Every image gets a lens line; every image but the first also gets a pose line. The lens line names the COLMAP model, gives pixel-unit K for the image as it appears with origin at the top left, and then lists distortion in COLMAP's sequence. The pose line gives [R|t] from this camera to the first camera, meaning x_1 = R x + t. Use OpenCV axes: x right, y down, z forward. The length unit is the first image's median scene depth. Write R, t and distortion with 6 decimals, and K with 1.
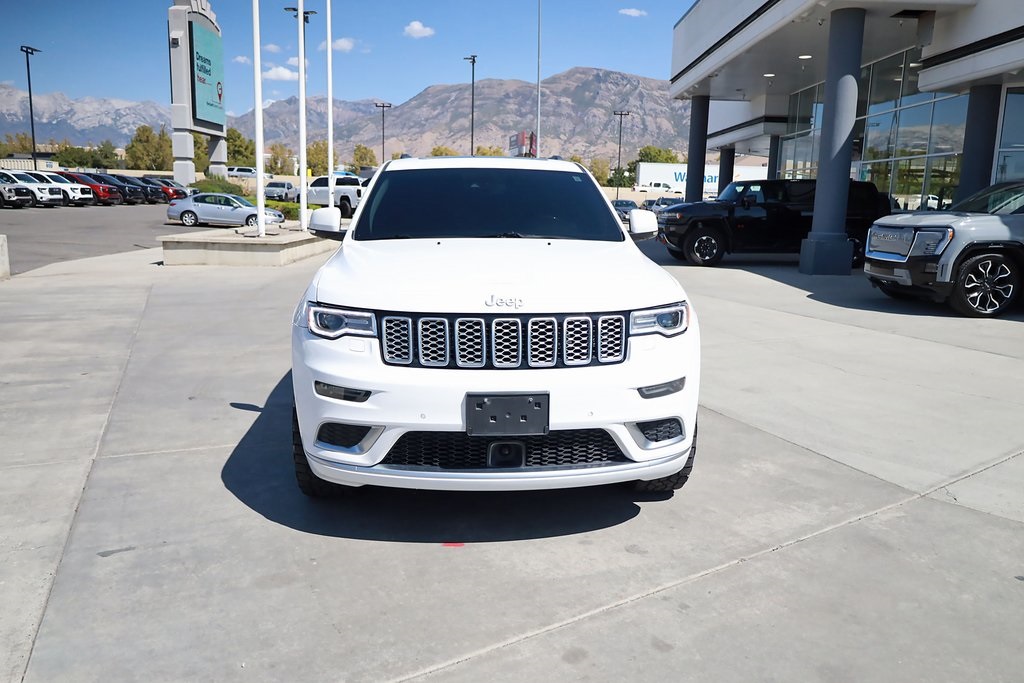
lens RADIAL K [[796.3, 0, 482.6], [0, 796.3, 339.7], [0, 0, 1]] dist [-0.015094, -0.006647]
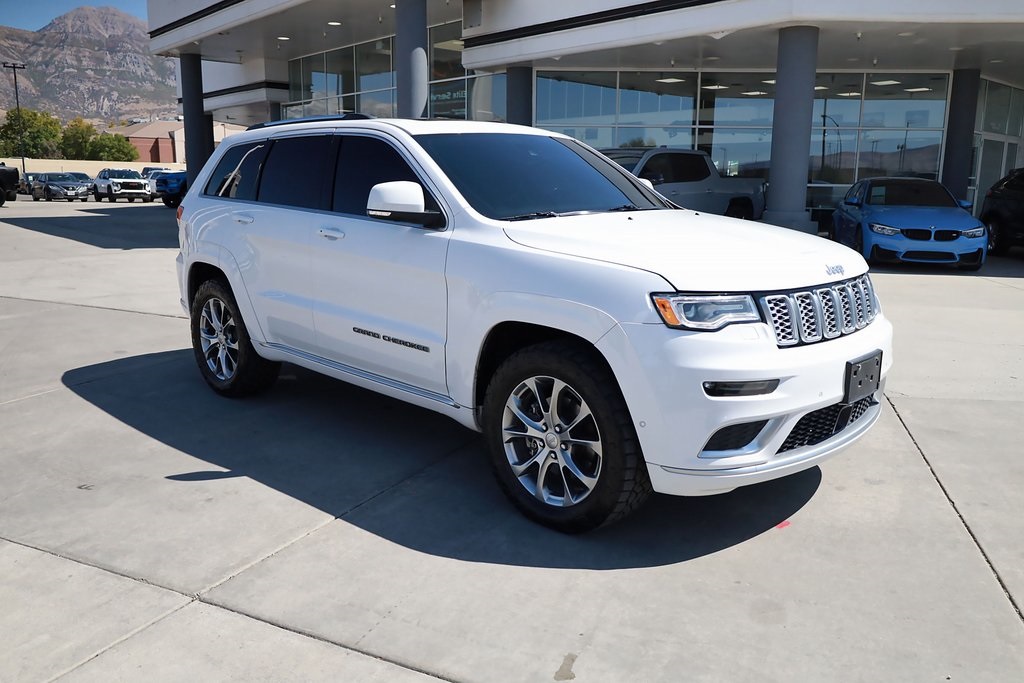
lens RADIAL K [[850.7, 0, 512.0], [0, 850.7, 341.5], [0, 0, 1]] dist [-0.017760, -0.001033]
pose [[0.726129, -0.141476, 0.672846, -0.854581], [0.125524, 0.989432, 0.072578, -0.073657], [-0.676004, 0.031757, 0.736214, 0.408952]]
